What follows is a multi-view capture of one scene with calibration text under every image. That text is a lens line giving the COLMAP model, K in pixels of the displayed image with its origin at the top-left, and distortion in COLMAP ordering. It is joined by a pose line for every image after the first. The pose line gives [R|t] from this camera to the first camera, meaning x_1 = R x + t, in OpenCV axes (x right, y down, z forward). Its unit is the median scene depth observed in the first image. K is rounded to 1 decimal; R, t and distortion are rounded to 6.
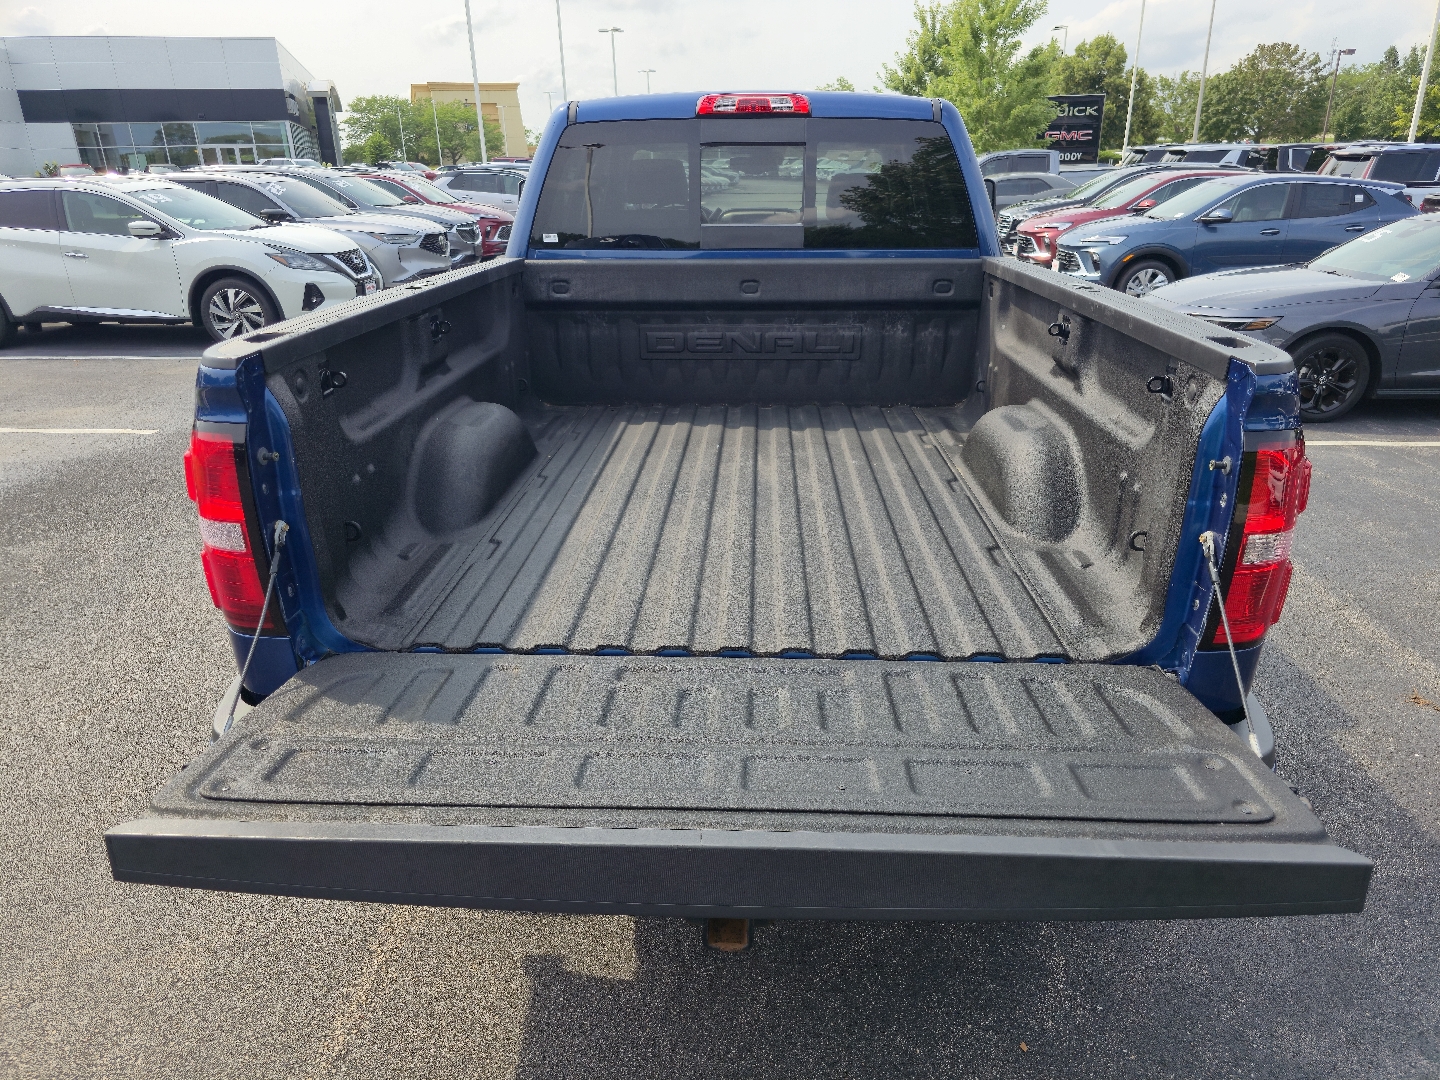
lens RADIAL K [[977.5, 0, 727.0], [0, 977.5, 565.6], [0, 0, 1]] dist [0.025742, -0.011229]
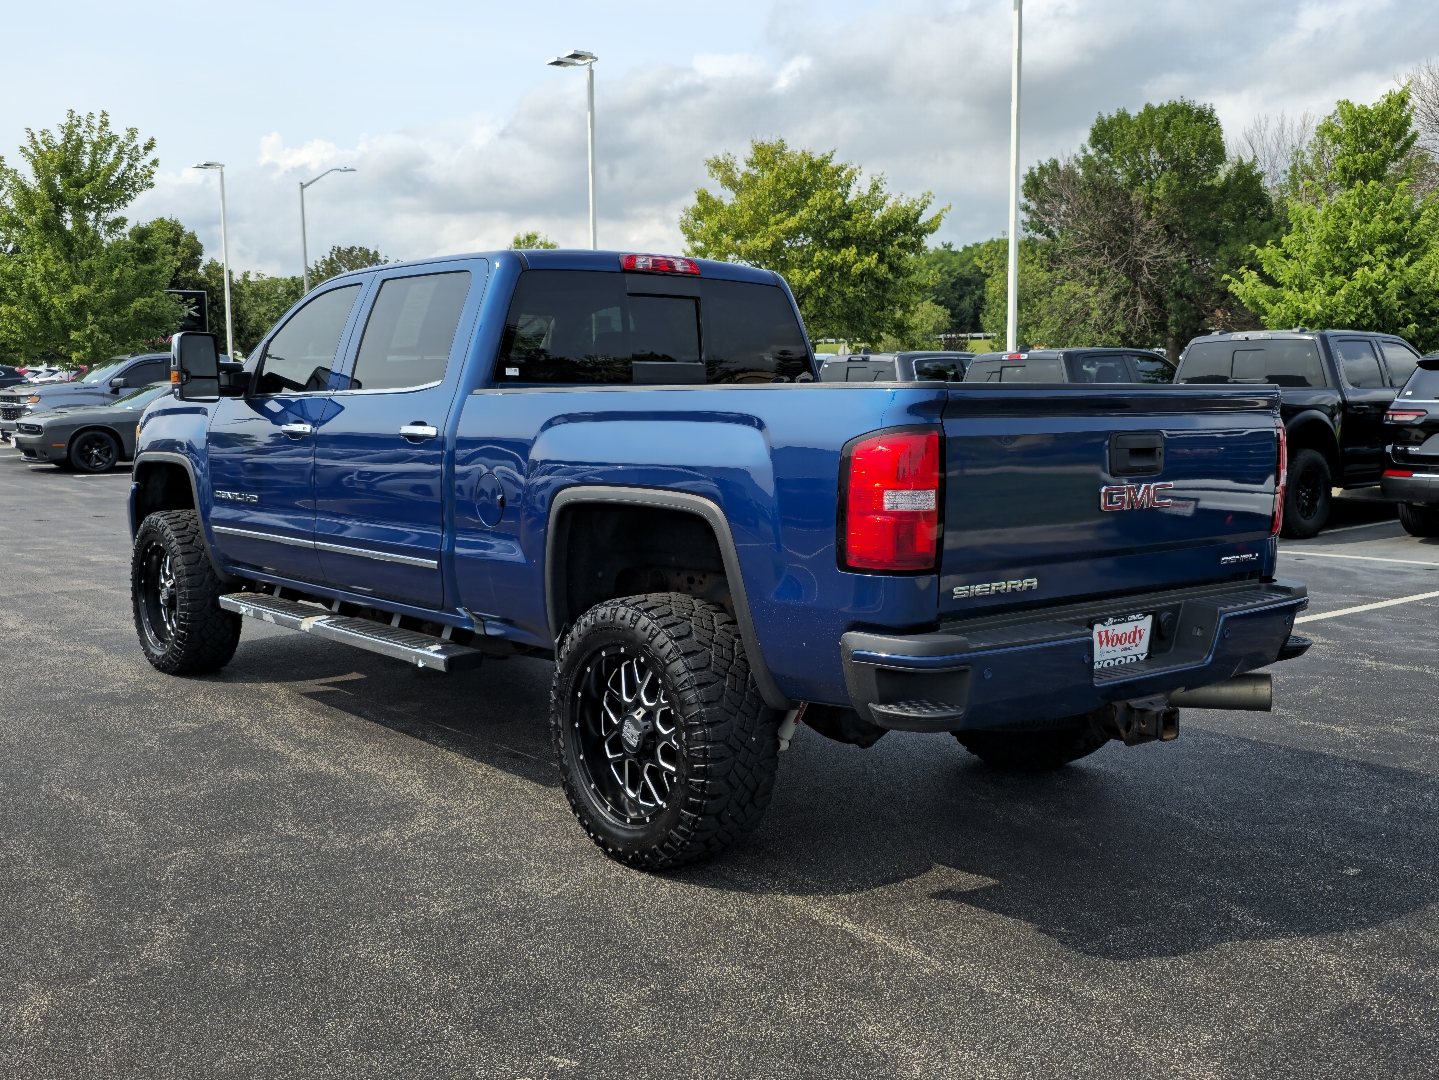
lens RADIAL K [[1521.1, 0, 721.7], [0, 1521.1, 531.4], [0, 0, 1]] dist [0.045953, 0.000000]
pose [[0.742756, -0.057765, 0.667066, -0.141449], [0.249142, 0.948577, -0.195269, 0.024342], [-0.621484, 0.311231, 0.718953, -0.028728]]
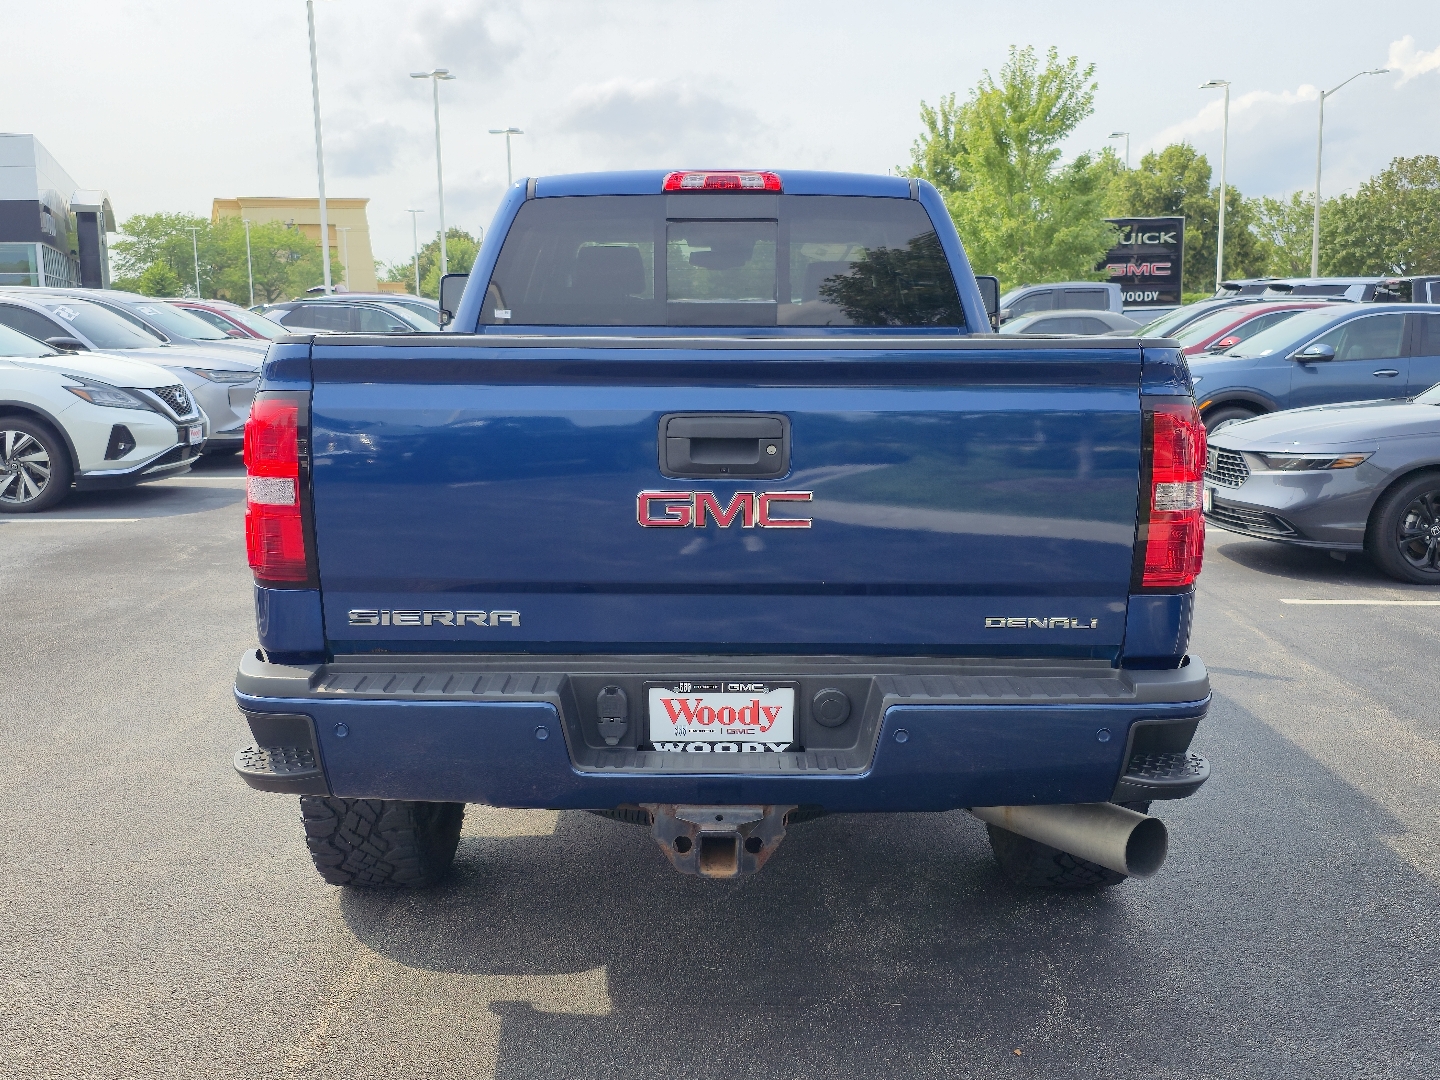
lens RADIAL K [[1522.2, 0, 709.3], [0, 1522.2, 543.5], [0, 0, 1]] dist [0.045953, 0.000000]
pose [[0.999507, 0.001531, 0.031366, -0.003983], [0.005892, 0.971932, -0.235187, 0.027958], [-0.030845, 0.235256, 0.971444, -0.045250]]
